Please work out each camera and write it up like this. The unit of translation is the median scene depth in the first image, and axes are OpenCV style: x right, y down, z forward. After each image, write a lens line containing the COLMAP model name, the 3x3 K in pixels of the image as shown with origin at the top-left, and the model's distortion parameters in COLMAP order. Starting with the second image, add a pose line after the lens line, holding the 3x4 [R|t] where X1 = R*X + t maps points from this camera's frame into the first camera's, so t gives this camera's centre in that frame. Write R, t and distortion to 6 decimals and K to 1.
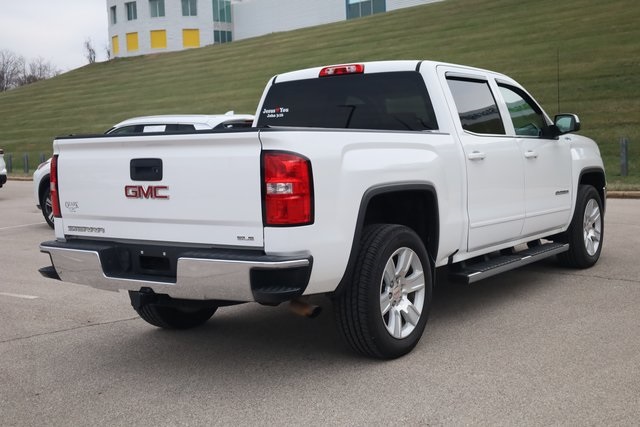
lens RADIAL K [[825.1, 0, 314.8], [0, 825.1, 209.8], [0, 0, 1]] dist [0.062673, 0.000000]
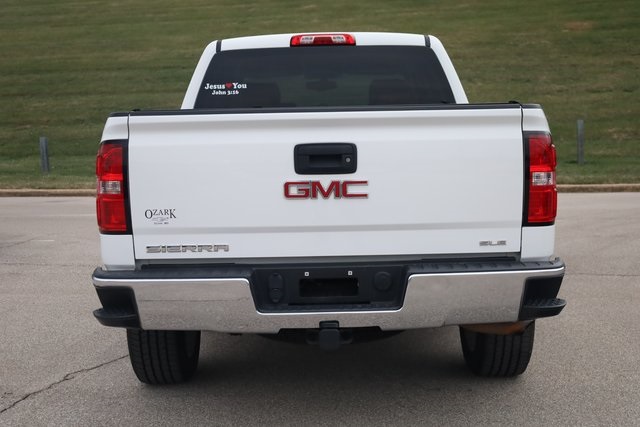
lens RADIAL K [[916.9, 0, 316.6], [0, 916.9, 212.8], [0, 0, 1]] dist [0.036311, 0.000000]
pose [[0.820274, -0.041418, 0.570469, -0.600631], [0.042276, 0.999037, 0.011745, -0.009944], [-0.570406, 0.014483, 0.821235, 0.310630]]
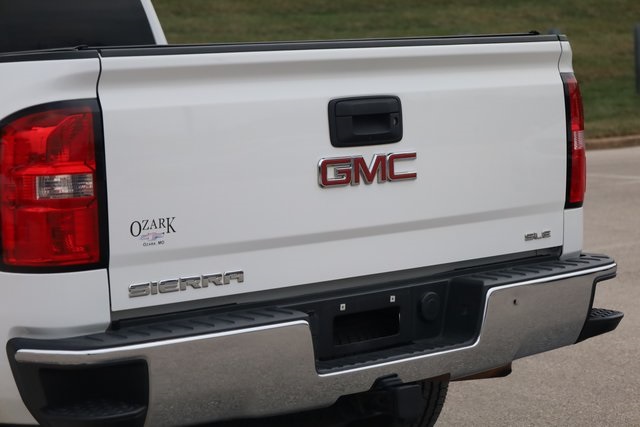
lens RADIAL K [[1879.7, 0, 316.1], [0, 1879.7, 218.3], [0, 0, 1]] dist [0.056483, 0.000000]
pose [[0.221695, -0.062701, 0.973098, -1.102340], [0.111736, 0.992991, 0.038526, -0.034329], [-0.968693, 0.100189, 0.227147, 0.712927]]
